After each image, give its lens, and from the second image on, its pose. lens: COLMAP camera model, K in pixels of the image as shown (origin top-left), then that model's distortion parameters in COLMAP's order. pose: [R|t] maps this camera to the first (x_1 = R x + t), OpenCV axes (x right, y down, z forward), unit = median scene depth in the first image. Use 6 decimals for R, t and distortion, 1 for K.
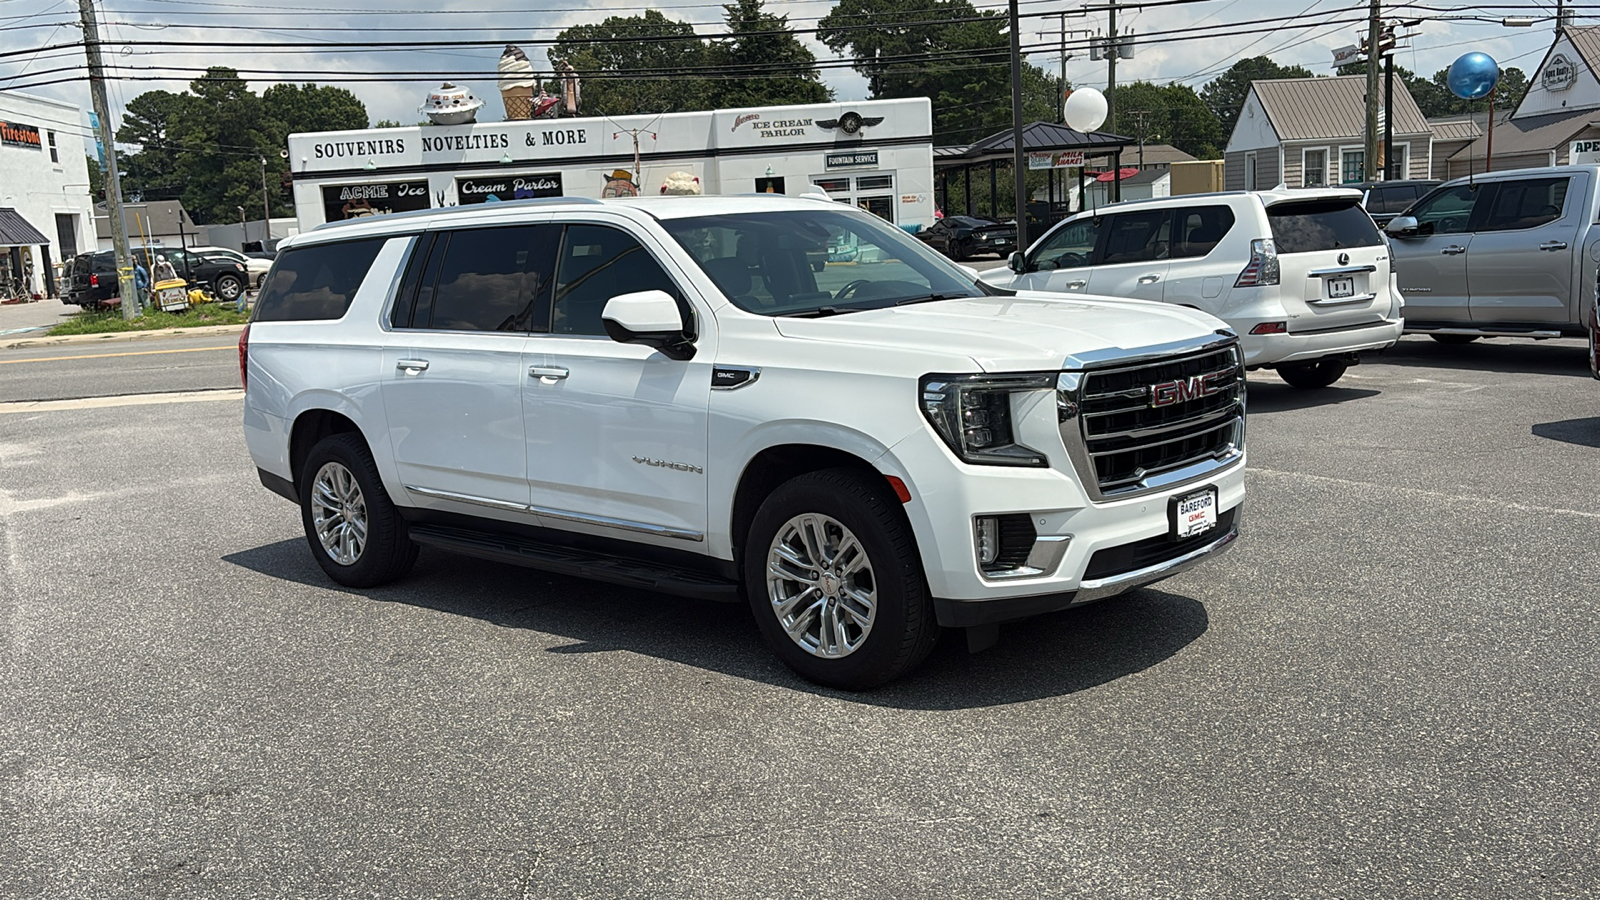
lens RADIAL K [[1481.4, 0, 773.3], [0, 1481.4, 479.5], [0, 0, 1]] dist [0.100648, -0.202515]
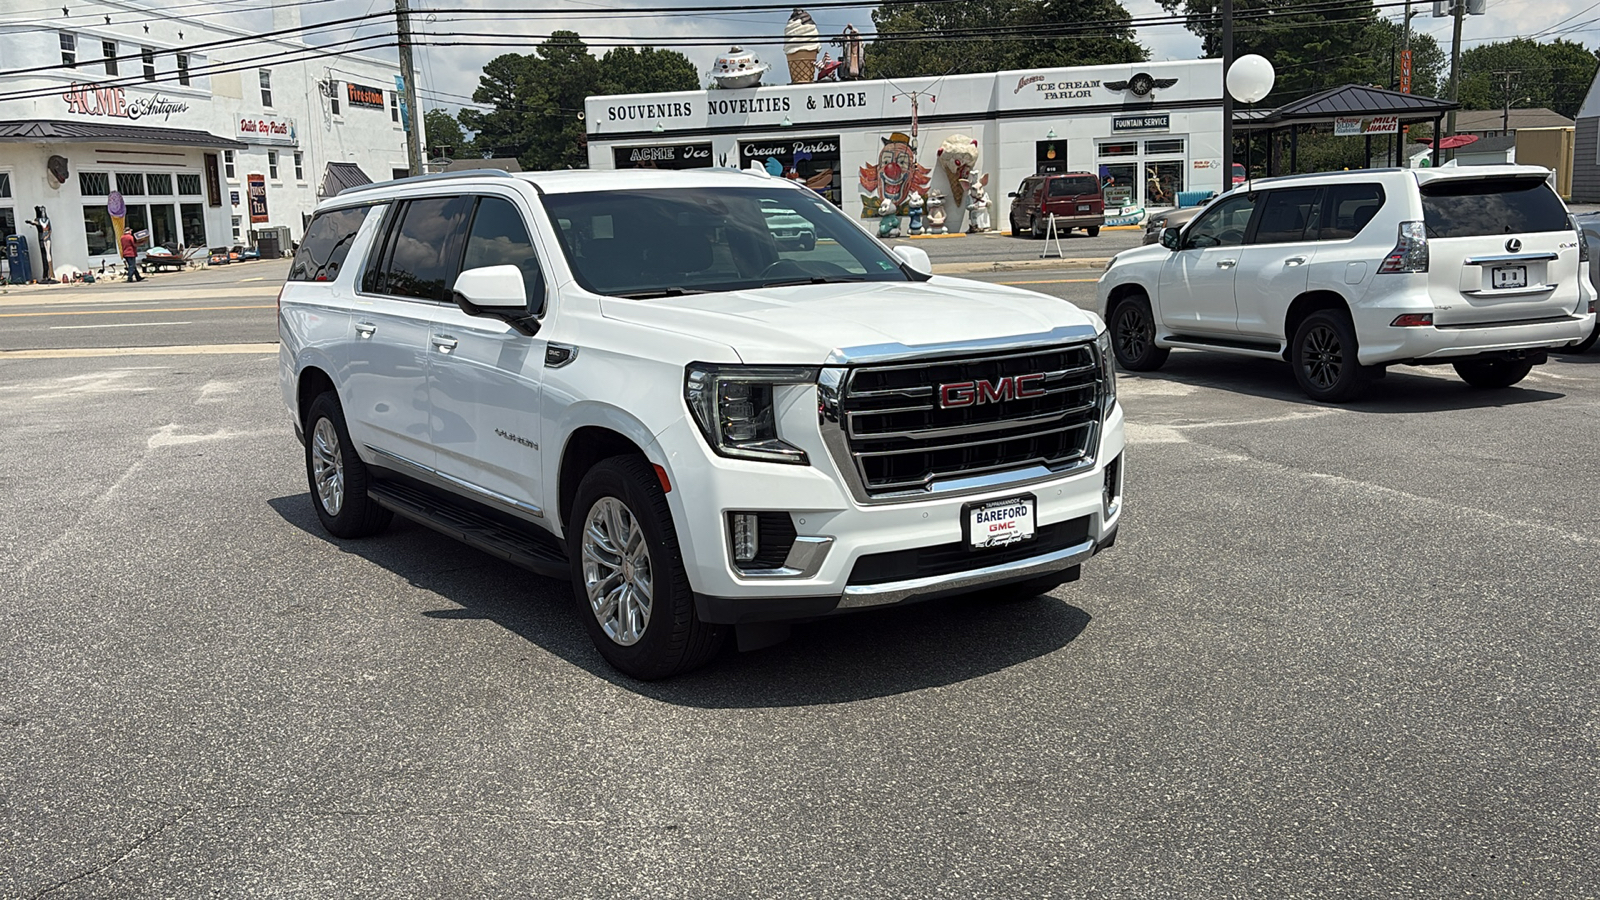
lens RADIAL K [[1485.9, 0, 759.3], [0, 1485.9, 444.0], [0, 0, 1]] dist [0.105605, -0.192104]
pose [[0.973811, 0.055442, -0.220496, 0.142358], [-0.055063, 0.998452, 0.007869, -0.010780], [0.220591, 0.004478, 0.975356, 0.022563]]
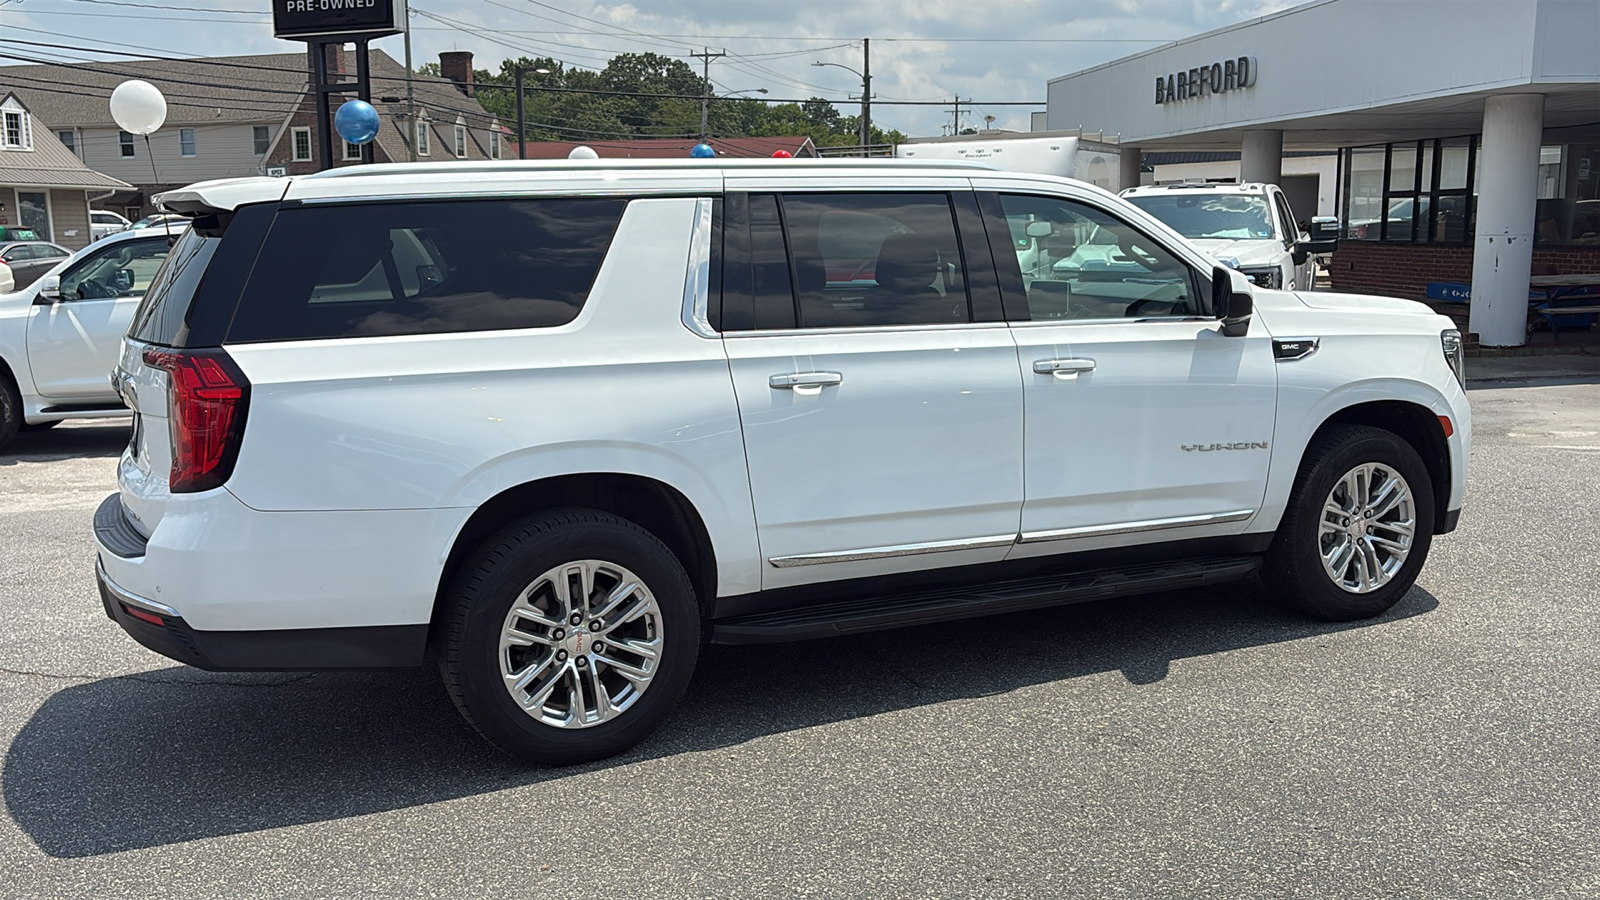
lens RADIAL K [[1485.4, 0, 780.0], [0, 1485.4, 456.7], [0, 0, 1]] dist [0.044085, -0.028301]
pose [[0.351966, -0.092133, 0.931467, -0.492842], [0.148460, 0.988042, 0.041632, -0.039671], [-0.924164, 0.123633, 0.361435, 0.419515]]
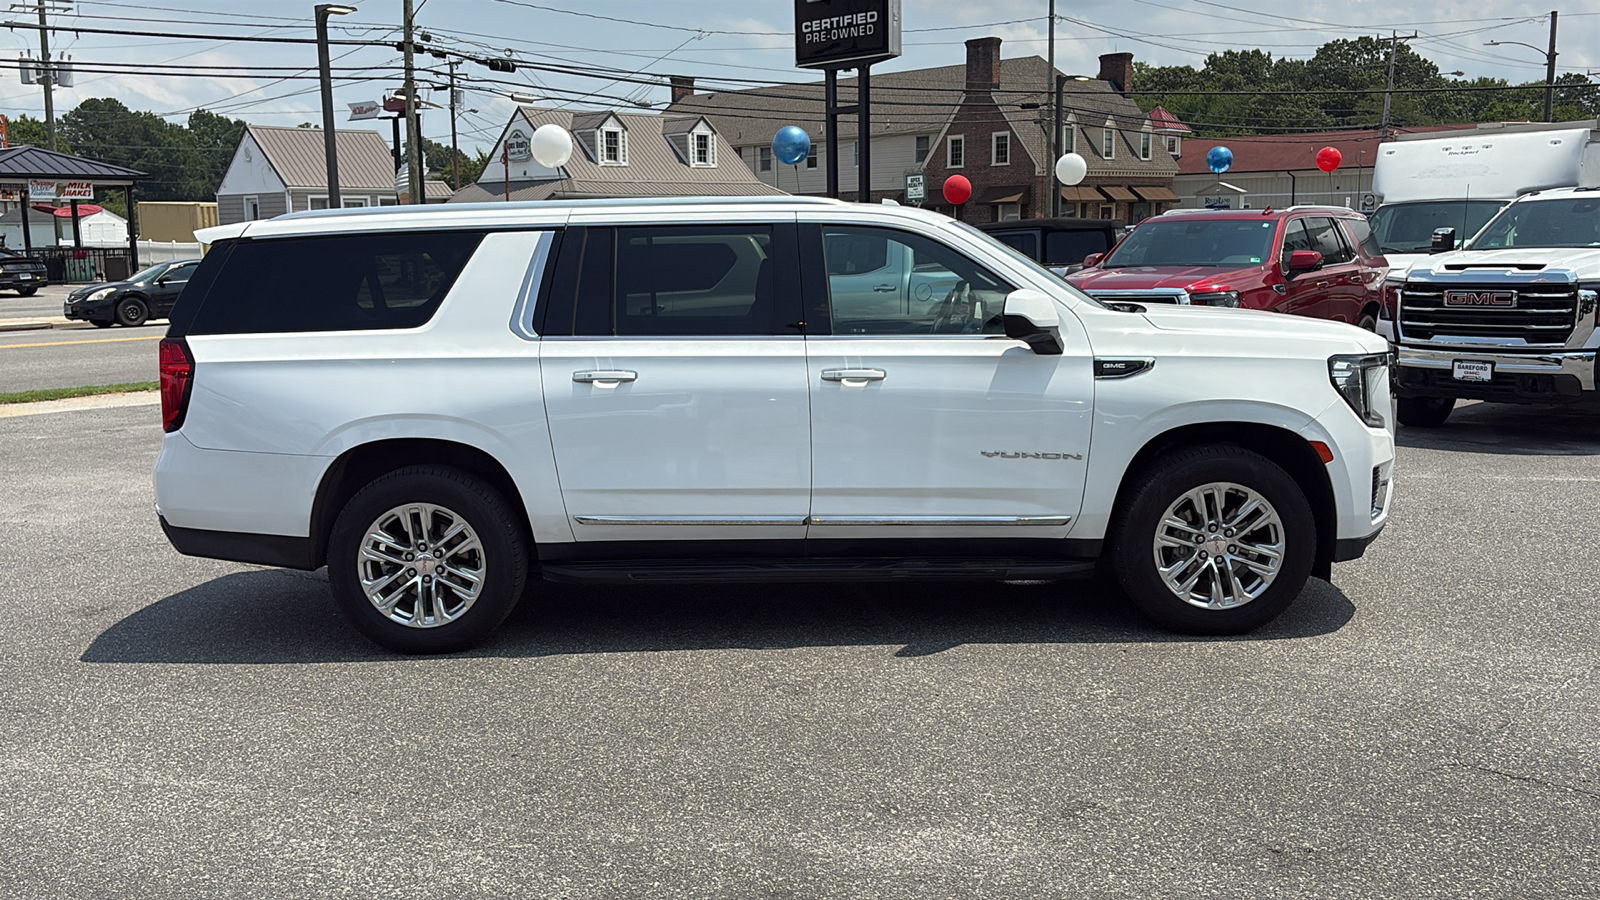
lens RADIAL K [[1485.4, 0, 780.0], [0, 1485.4, 456.7], [0, 0, 1]] dist [0.044085, -0.028301]
pose [[0.734437, -0.056973, 0.676281, -0.417897], [0.088725, 0.995978, -0.012449, -0.005276], [-0.672852, 0.069146, 0.736538, 0.157640]]
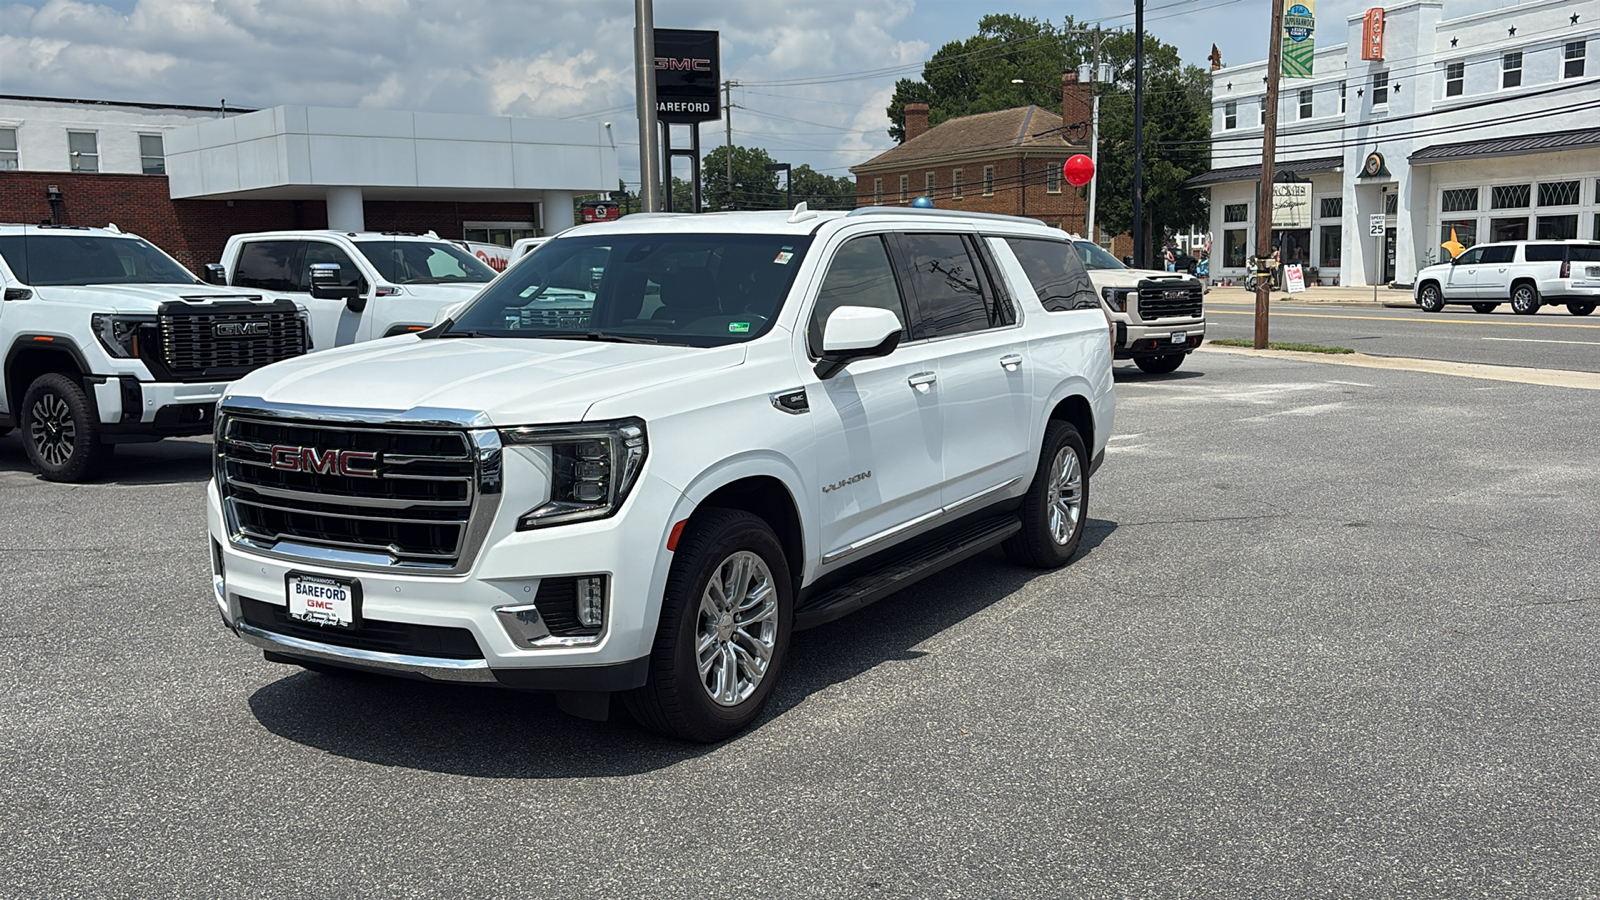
lens RADIAL K [[1482.1, 0, 795.3], [0, 1482.1, 472.2], [0, 0, 1]] dist [0.051659, -0.027200]
pose [[0.253472, 0.191992, -0.948099, 0.496940], [-0.159170, 0.975025, 0.154891, -0.098588], [0.954158, 0.111648, 0.277701, 0.426489]]
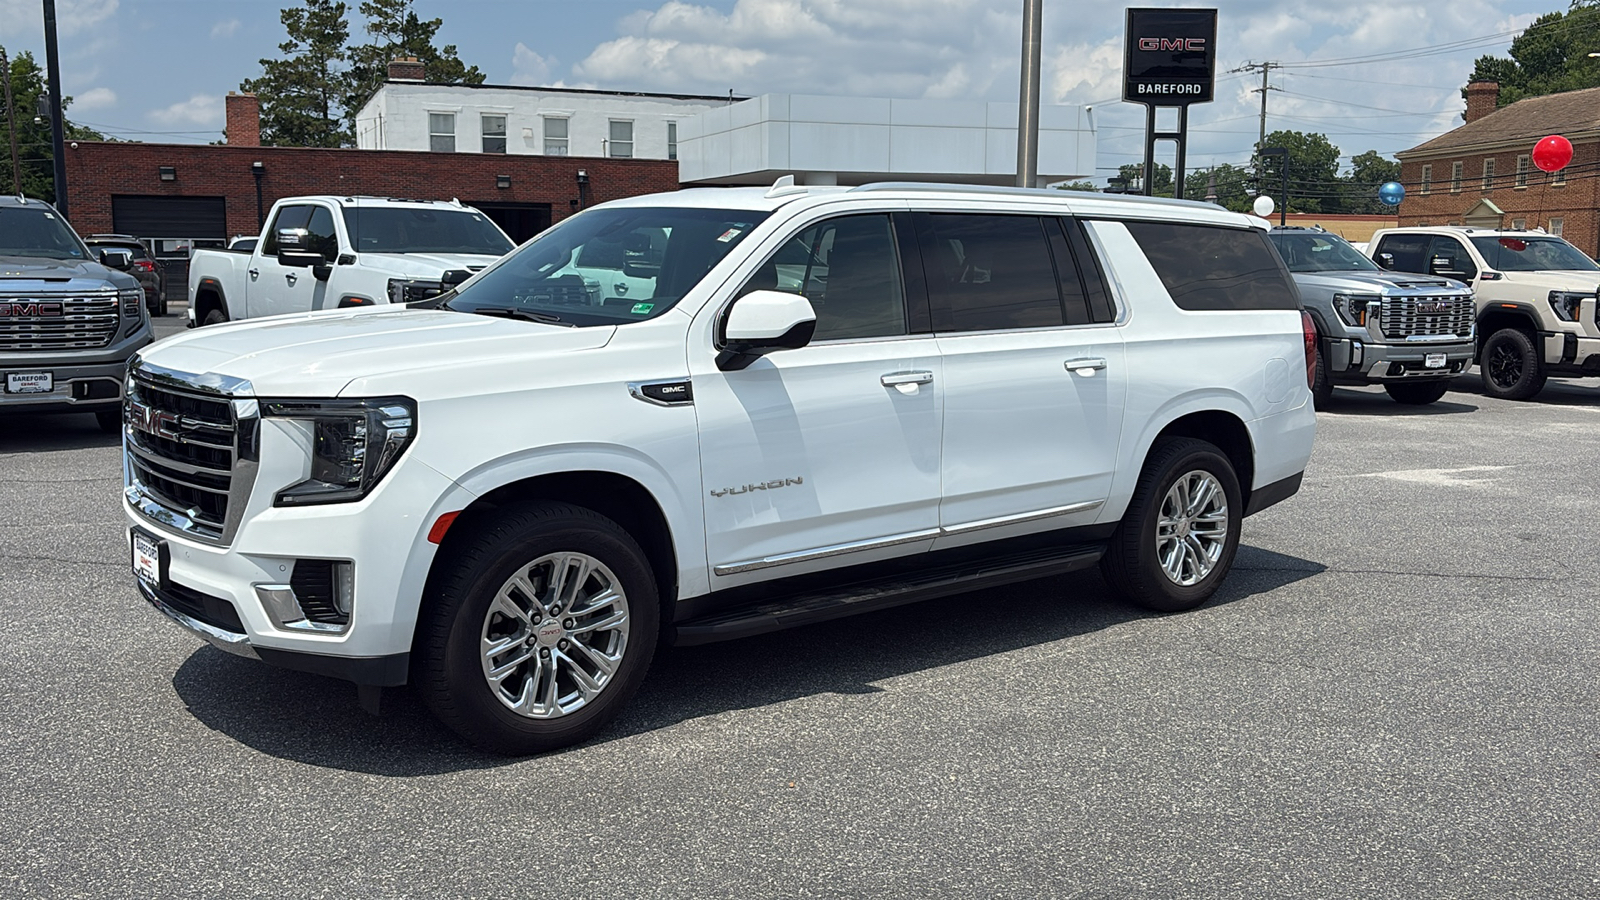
lens RADIAL K [[1482.1, 0, 795.3], [0, 1482.1, 472.2], [0, 0, 1]] dist [0.051659, -0.027200]
pose [[-0.109686, 0.205262, -0.972541, 0.463433], [-0.170335, 0.960089, 0.221845, -0.123212], [0.979262, 0.189991, -0.070345, 0.604139]]
